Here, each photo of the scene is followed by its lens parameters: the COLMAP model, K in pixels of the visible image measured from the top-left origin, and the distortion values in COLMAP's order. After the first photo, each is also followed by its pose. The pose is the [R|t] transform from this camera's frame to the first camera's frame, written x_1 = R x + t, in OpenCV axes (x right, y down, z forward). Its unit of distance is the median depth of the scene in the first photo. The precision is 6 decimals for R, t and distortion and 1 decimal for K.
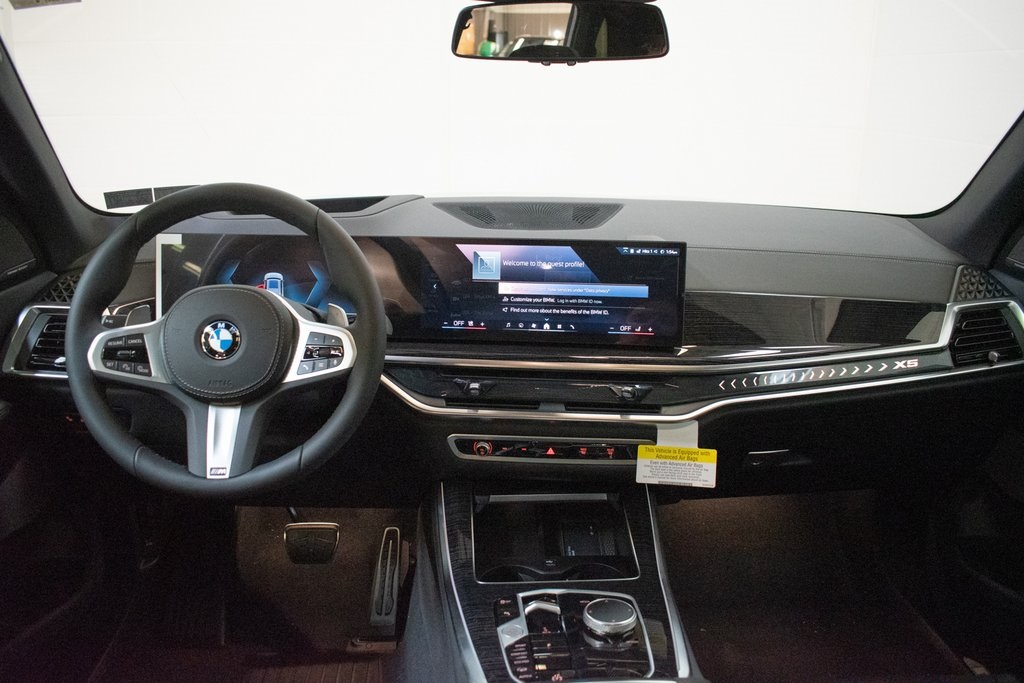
lens RADIAL K [[801.8, 0, 512.4], [0, 801.8, 342.8], [0, 0, 1]] dist [0.003542, -0.000232]
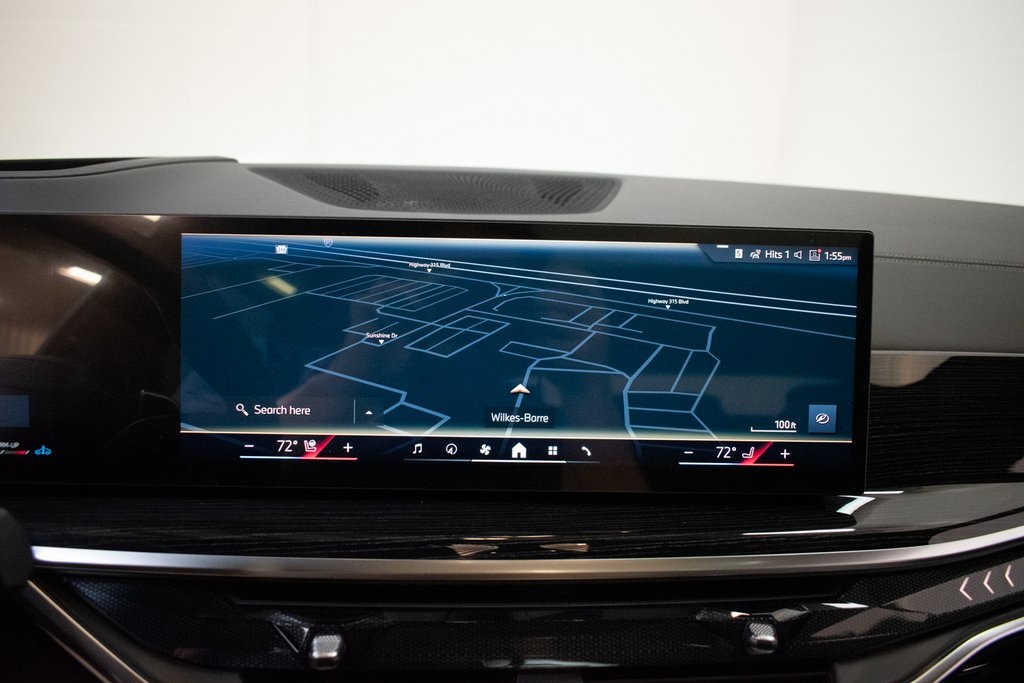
lens RADIAL K [[801.8, 0, 513.4], [0, 801.8, 340.1], [0, 0, 1]] dist [0.003542, -0.000232]
pose [[0.989597, -0.017006, 0.142861, -0.014160], [0.022305, 0.999118, -0.035578, -0.061711], [-0.142130, 0.038395, 0.989103, 0.635123]]
